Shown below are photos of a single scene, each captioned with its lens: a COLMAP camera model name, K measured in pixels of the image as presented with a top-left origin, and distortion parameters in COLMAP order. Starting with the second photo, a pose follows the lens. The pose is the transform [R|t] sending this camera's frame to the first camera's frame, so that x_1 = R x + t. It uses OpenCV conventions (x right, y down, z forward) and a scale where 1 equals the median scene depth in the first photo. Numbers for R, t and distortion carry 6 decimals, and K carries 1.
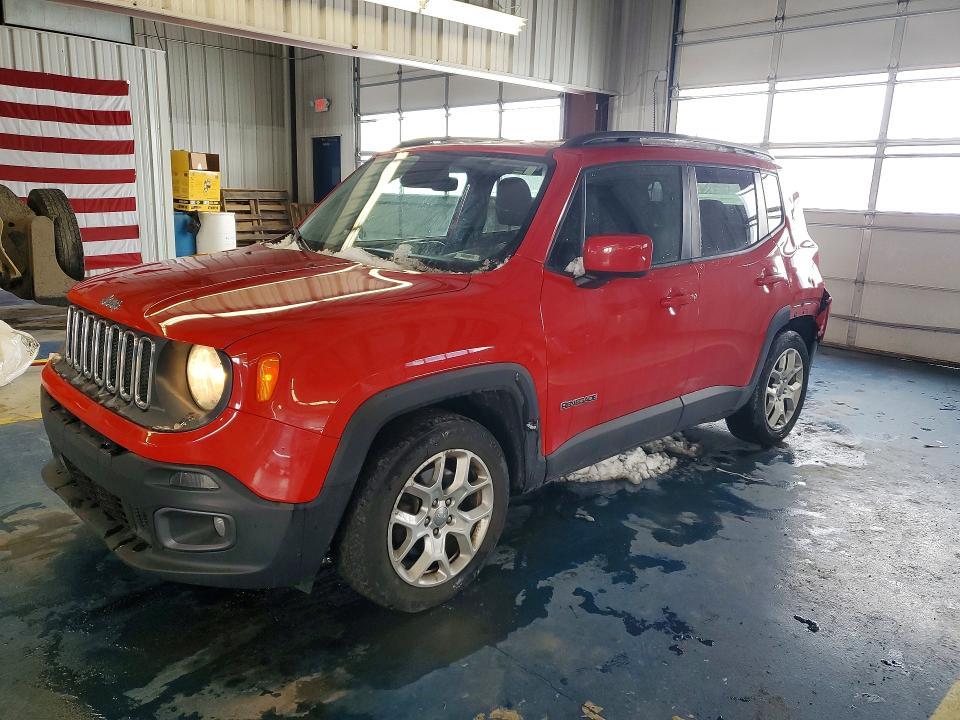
lens RADIAL K [[759.6, 0, 481.4], [0, 759.6, 360.4], [0, 0, 1]] dist [0.014715, 0.029275]
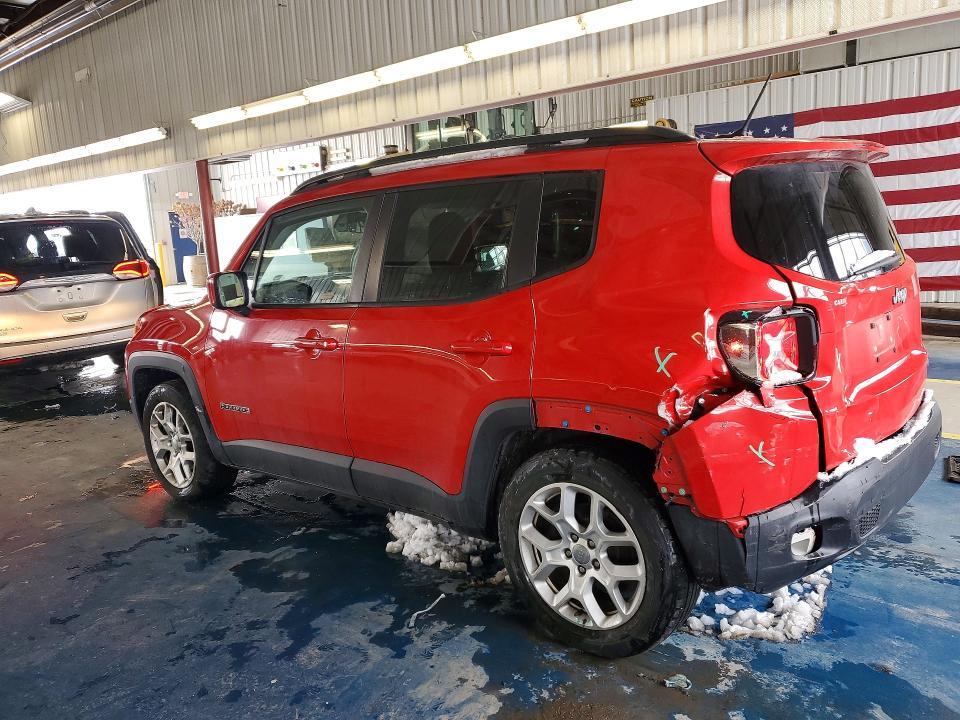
lens RADIAL K [[759.6, 0, 486.7], [0, 759.6, 355.0], [0, 0, 1]] dist [0.014715, 0.029275]
pose [[0.090090, 0.138152, -0.986305, 0.770526], [-0.160586, 0.979389, 0.122516, -0.137825], [0.982902, 0.147350, 0.110418, 0.712794]]
